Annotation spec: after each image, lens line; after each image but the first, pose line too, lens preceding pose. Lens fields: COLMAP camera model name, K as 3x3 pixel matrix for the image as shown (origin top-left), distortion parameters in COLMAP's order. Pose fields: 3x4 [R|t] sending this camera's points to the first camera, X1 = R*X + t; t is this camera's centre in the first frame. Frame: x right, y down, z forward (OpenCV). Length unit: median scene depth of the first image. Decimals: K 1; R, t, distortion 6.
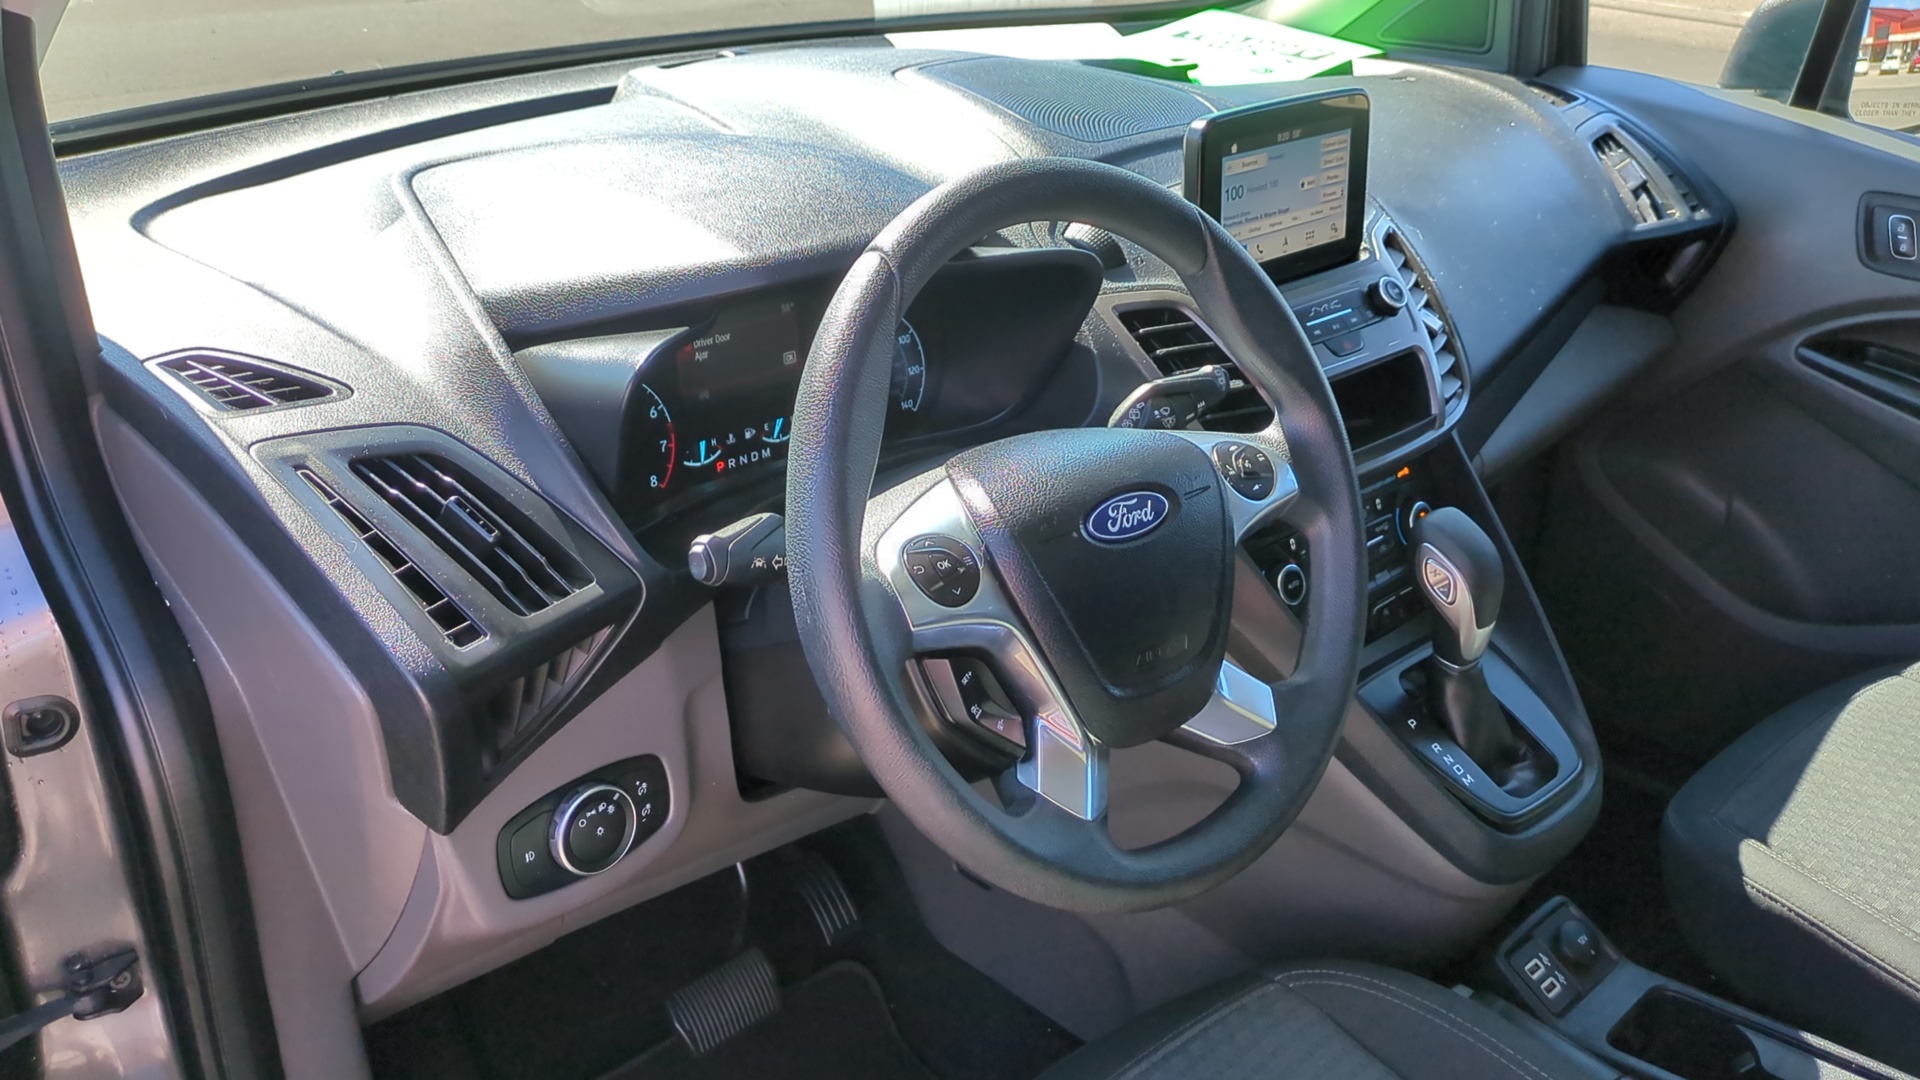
lens RADIAL K [[1641.1, 0, 960.0], [0, 1641.1, 540.0], [0, 0, 1]] dist [0.053317, -0.076385]
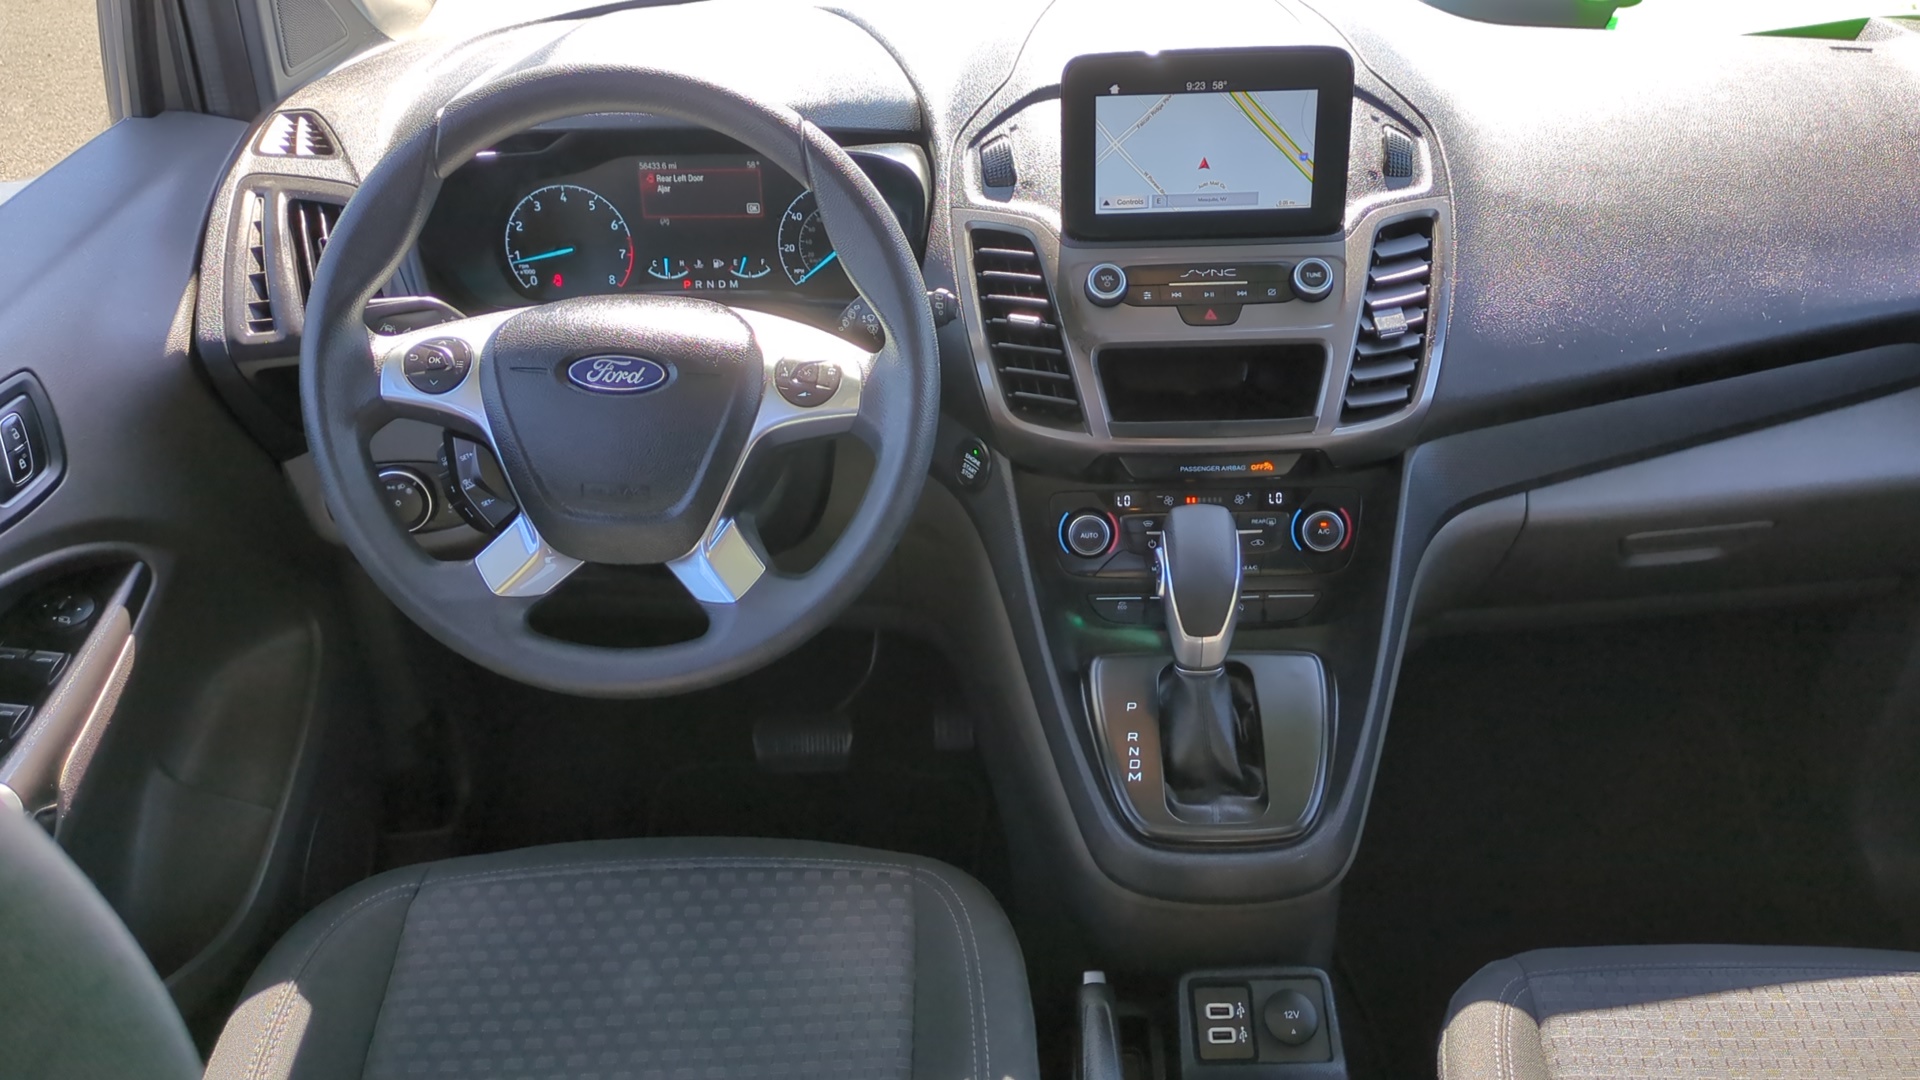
lens RADIAL K [[1649.8, 0, 960.0], [0, 1649.8, 540.0], [0, 0, 1]] dist [0.062349, -0.049944]
pose [[0.718969, 0.318221, -0.617915, 0.822446], [-0.260916, 0.947584, 0.184412, -0.144655], [0.644210, 0.028637, 0.764312, 0.194346]]
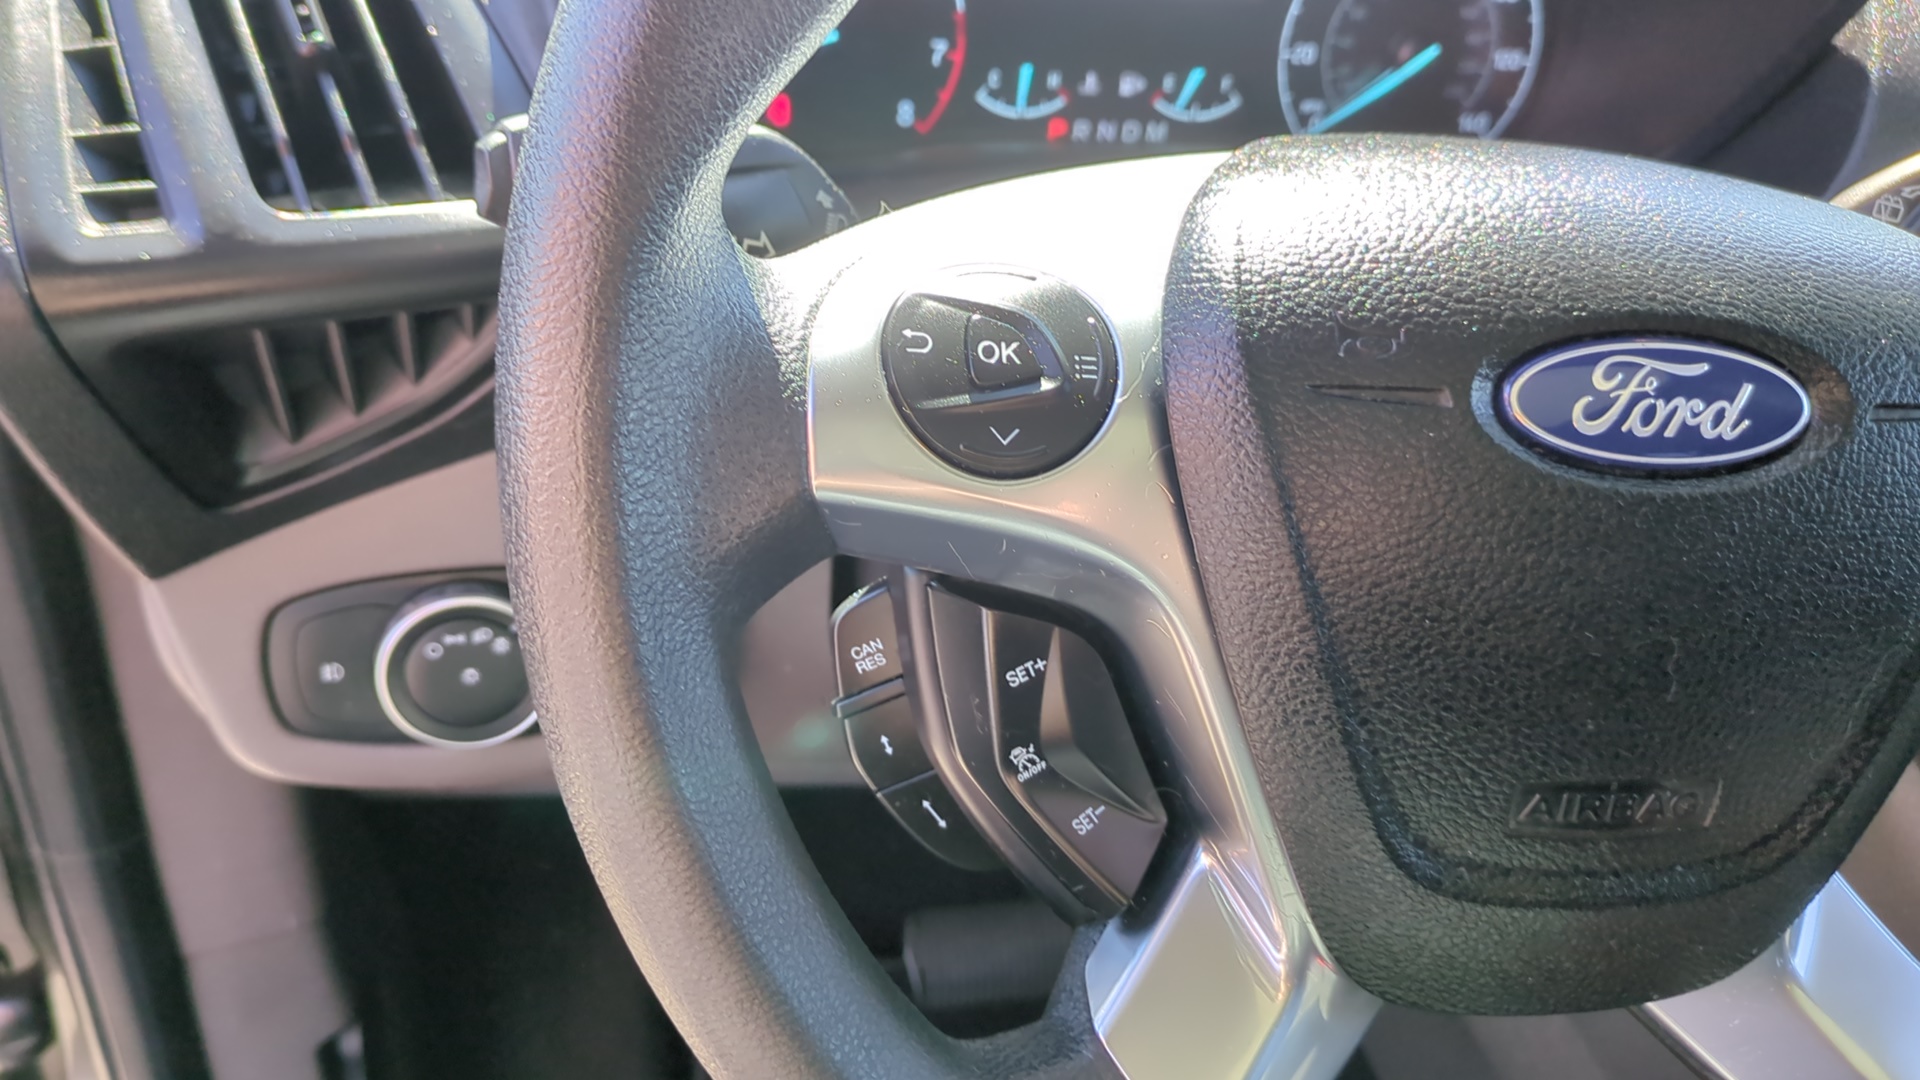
lens RADIAL K [[1651.6, 0, 960.0], [0, 1651.6, 540.0], [0, 0, 1]] dist [0.025747, -0.062730]
pose [[0.842246, 0.339803, -0.418516, 0.103789], [-0.288971, 0.939951, 0.181625, -0.006982], [0.455101, -0.032034, 0.889863, 0.490999]]
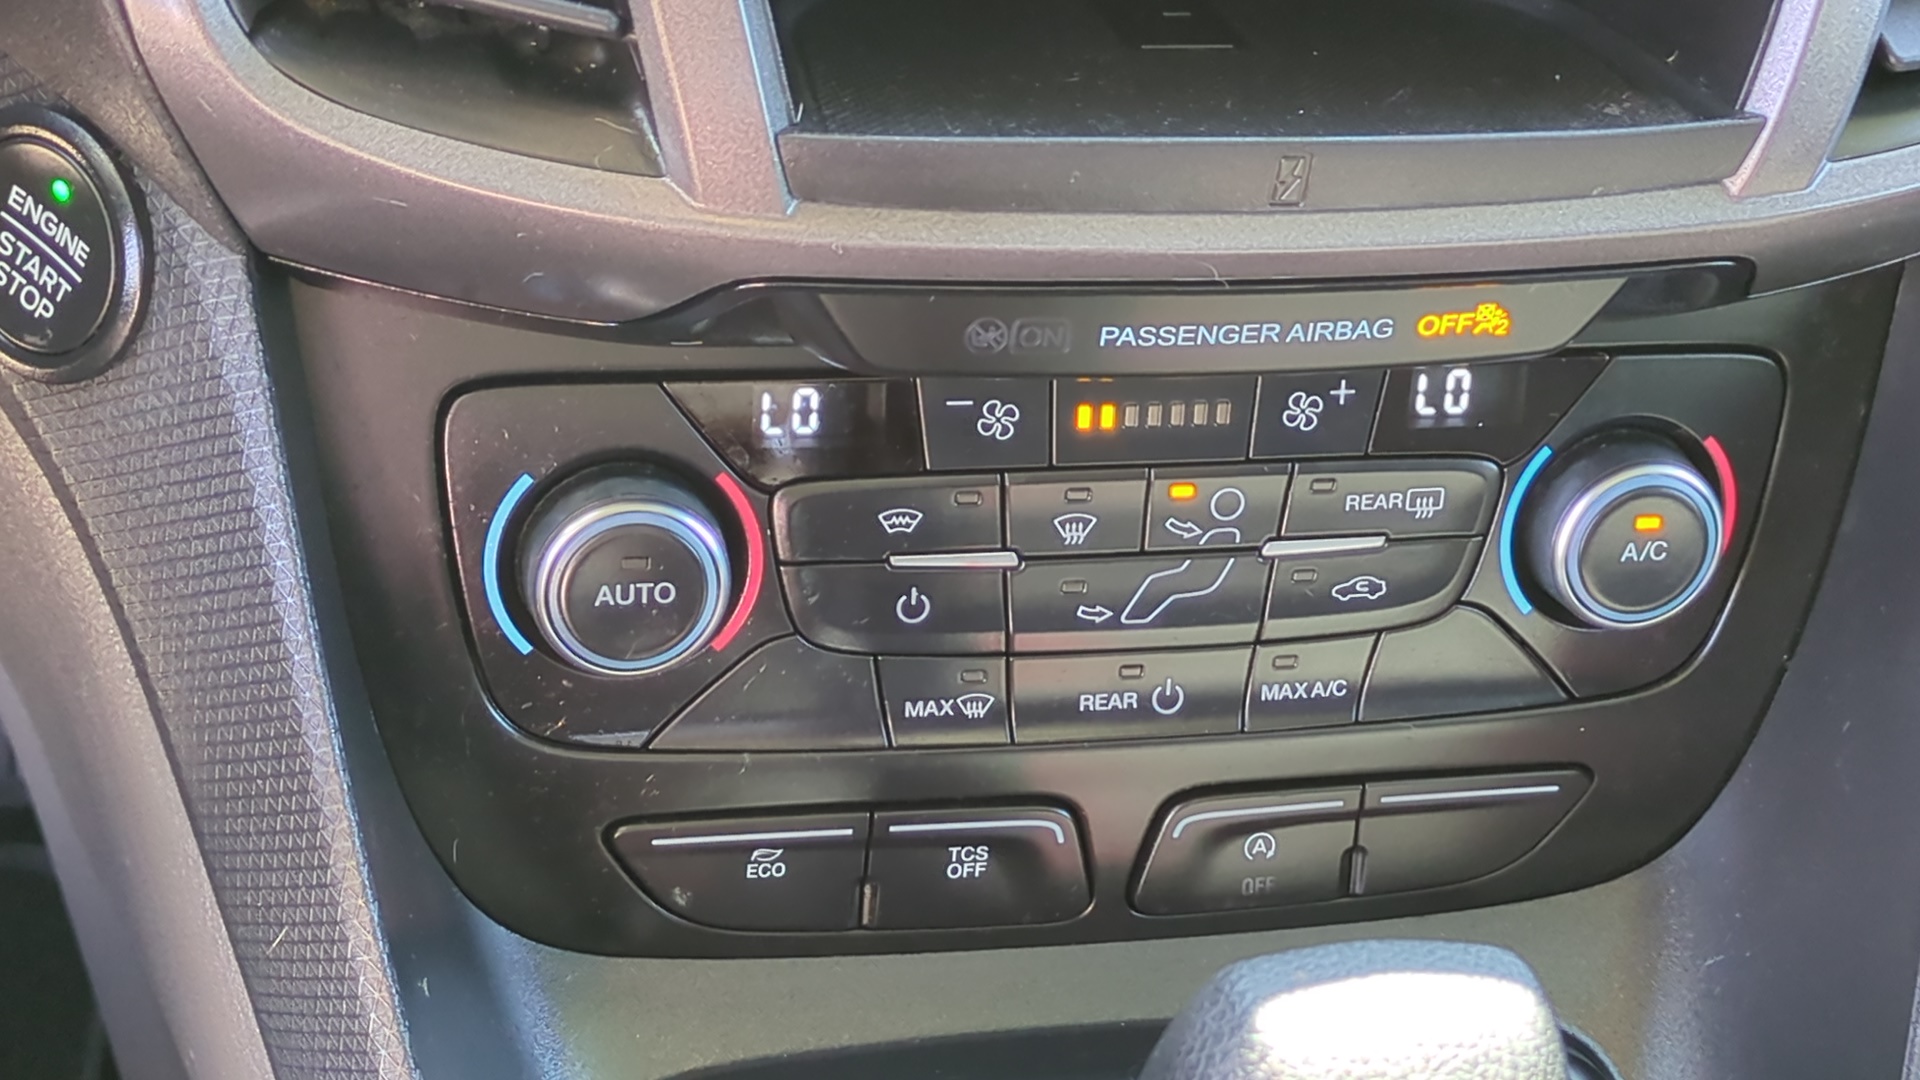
lens RADIAL K [[3189.3, 0, 960.0], [0, 3189.3, 540.0], [0, 0, 1]] dist [0.015818, 0.153105]
pose [[0.839529, 0.447428, -0.308220, 0.387948], [-0.338367, 0.874418, 0.347708, -0.146136], [0.425087, -0.187620, 0.885494, 0.700644]]
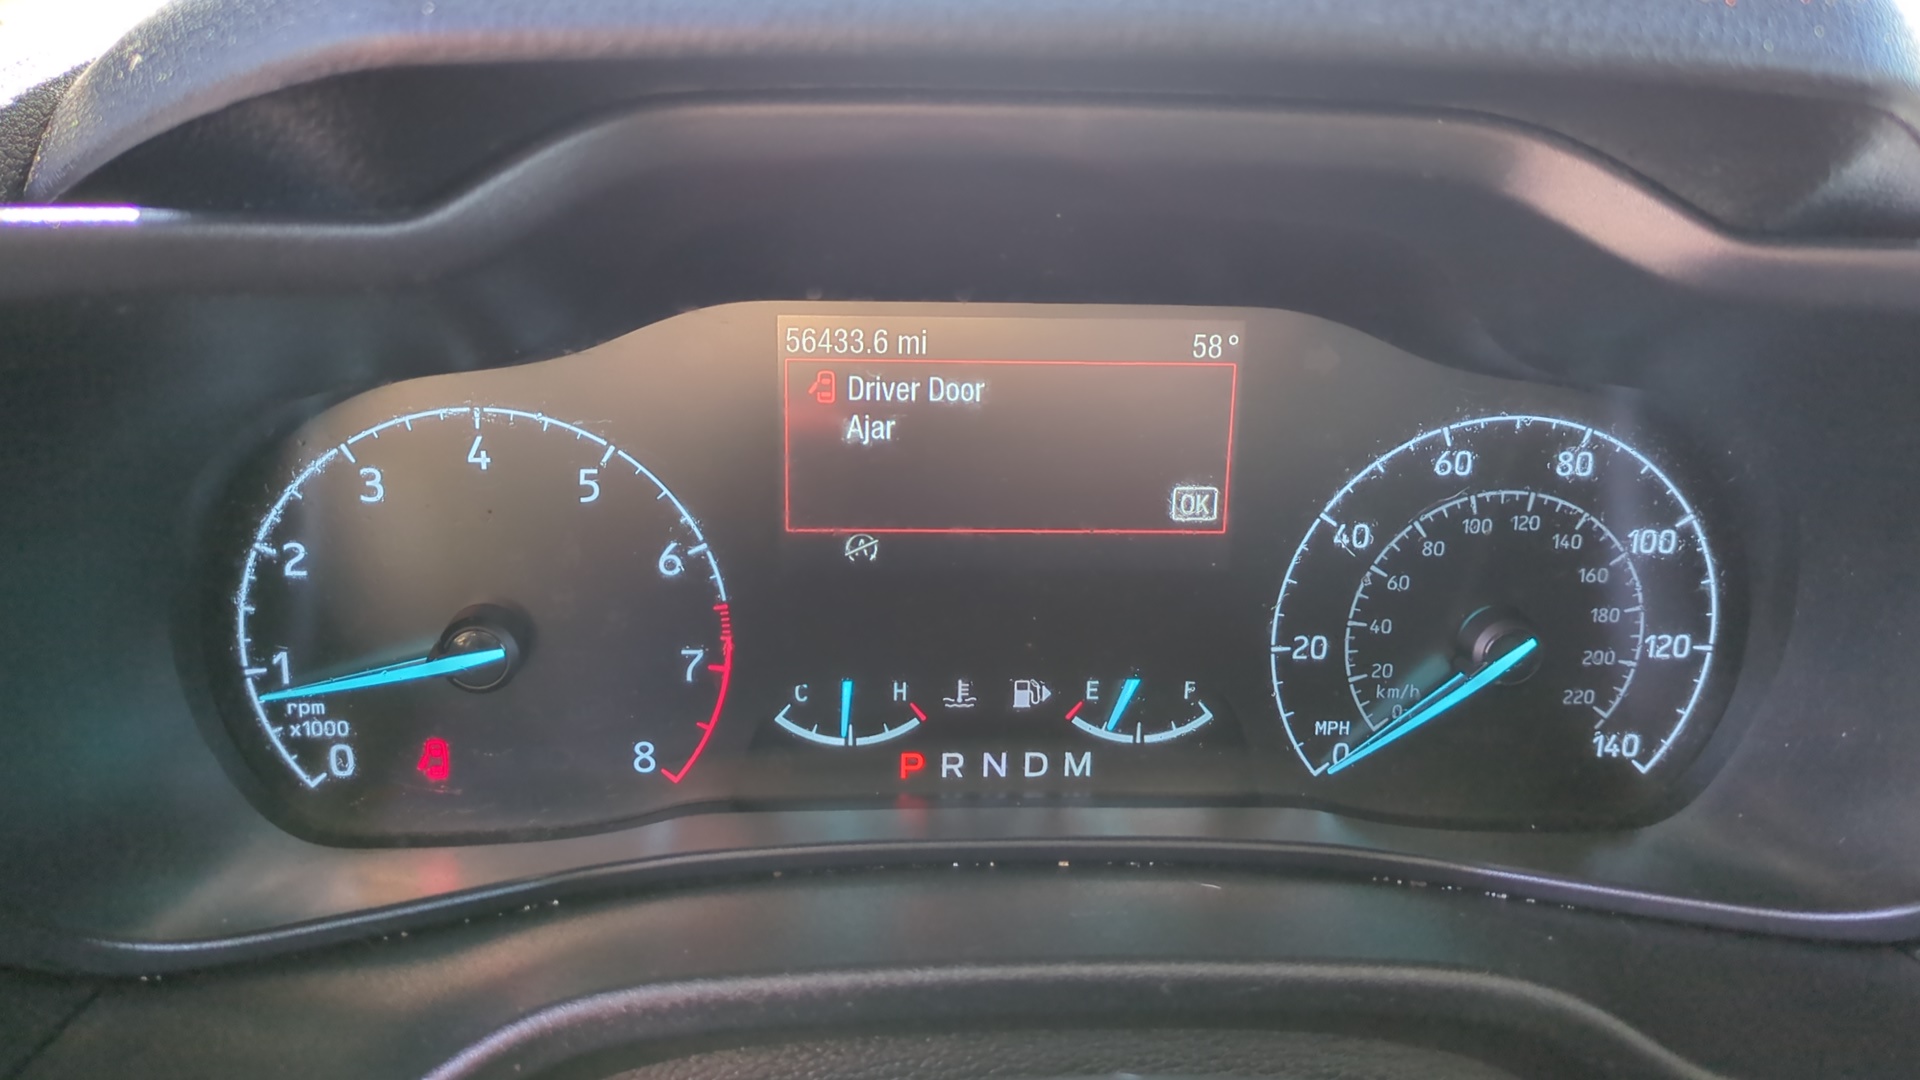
lens RADIAL K [[1641.1, 0, 960.0], [0, 1641.1, 540.0], [0, 0, 1]] dist [0.053317, -0.076385]
pose [[0.774600, 0.239633, -0.585295, 0.049674], [-0.279431, 0.959886, 0.023190, -0.100017], [0.567373, 0.145587, 0.810489, 0.723533]]
